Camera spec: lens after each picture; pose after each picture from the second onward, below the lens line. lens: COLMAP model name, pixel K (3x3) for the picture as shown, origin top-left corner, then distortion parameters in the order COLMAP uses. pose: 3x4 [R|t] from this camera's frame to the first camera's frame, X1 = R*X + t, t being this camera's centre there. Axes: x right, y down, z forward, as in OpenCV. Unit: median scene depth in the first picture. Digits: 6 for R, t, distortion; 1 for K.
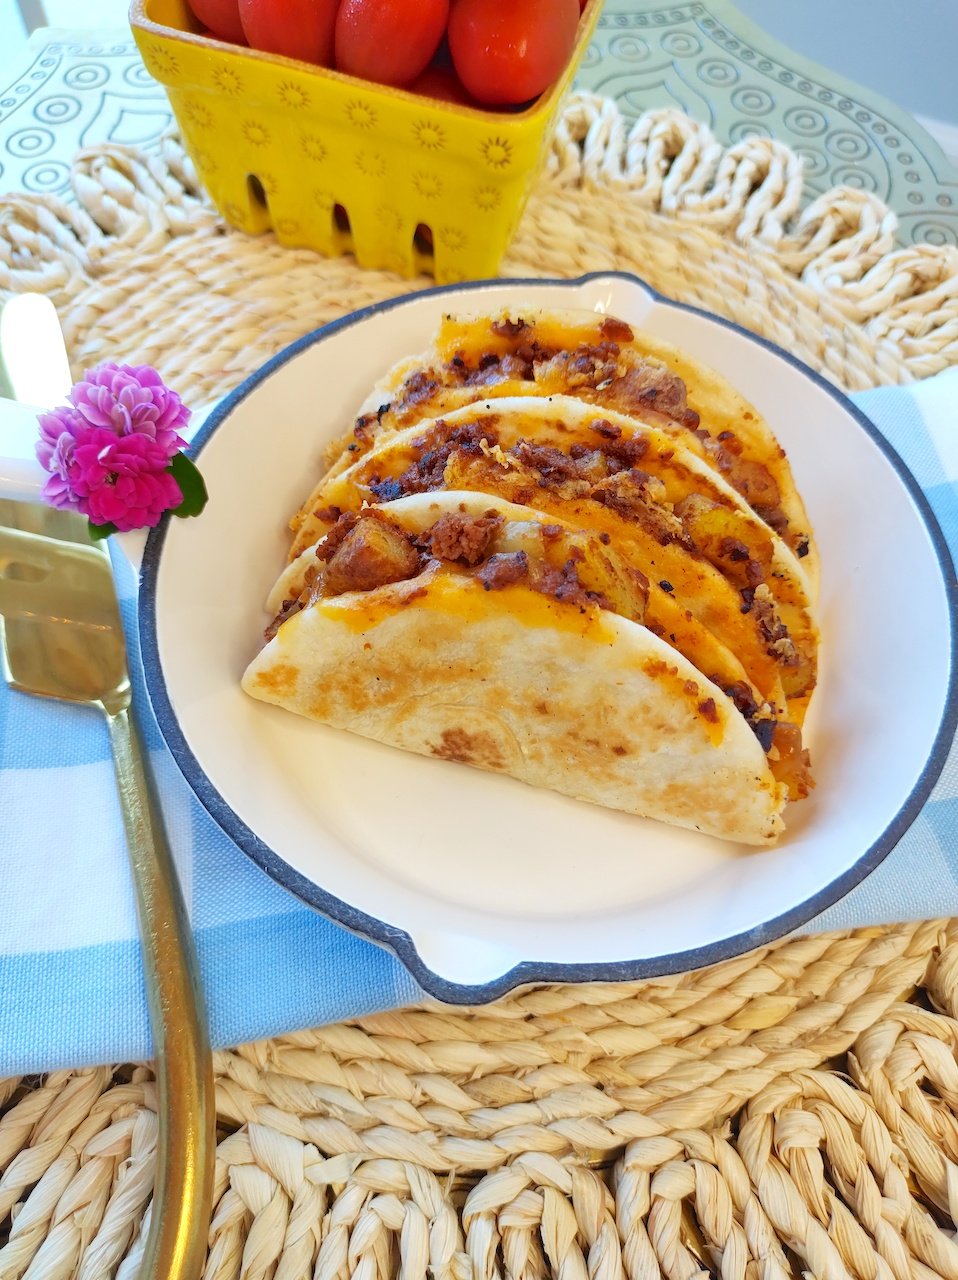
lens RADIAL K [[1015.1, 0, 479.0], [0, 1015.1, 640.0], [0, 0, 1]] dist [0.006753, -0.106189]
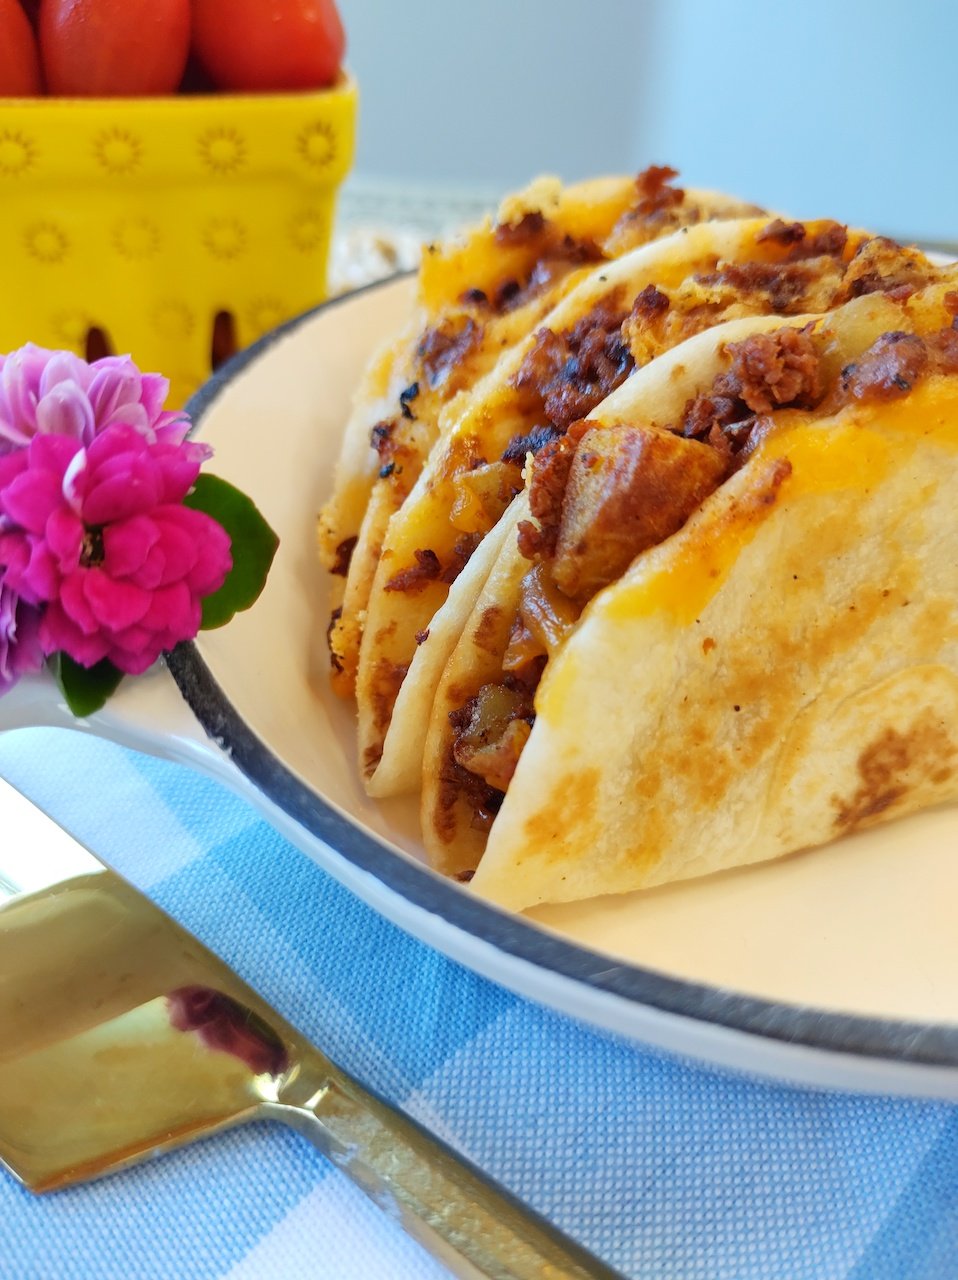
lens RADIAL K [[1015.1, 0, 479.0], [0, 1015.1, 640.0], [0, 0, 1]] dist [0.006753, -0.106189]
pose [[0.819220, -0.390261, 0.420208, -0.421379], [0.515019, 0.822971, -0.239738, 0.067787], [-0.252259, 0.412813, 0.875186, 0.584298]]
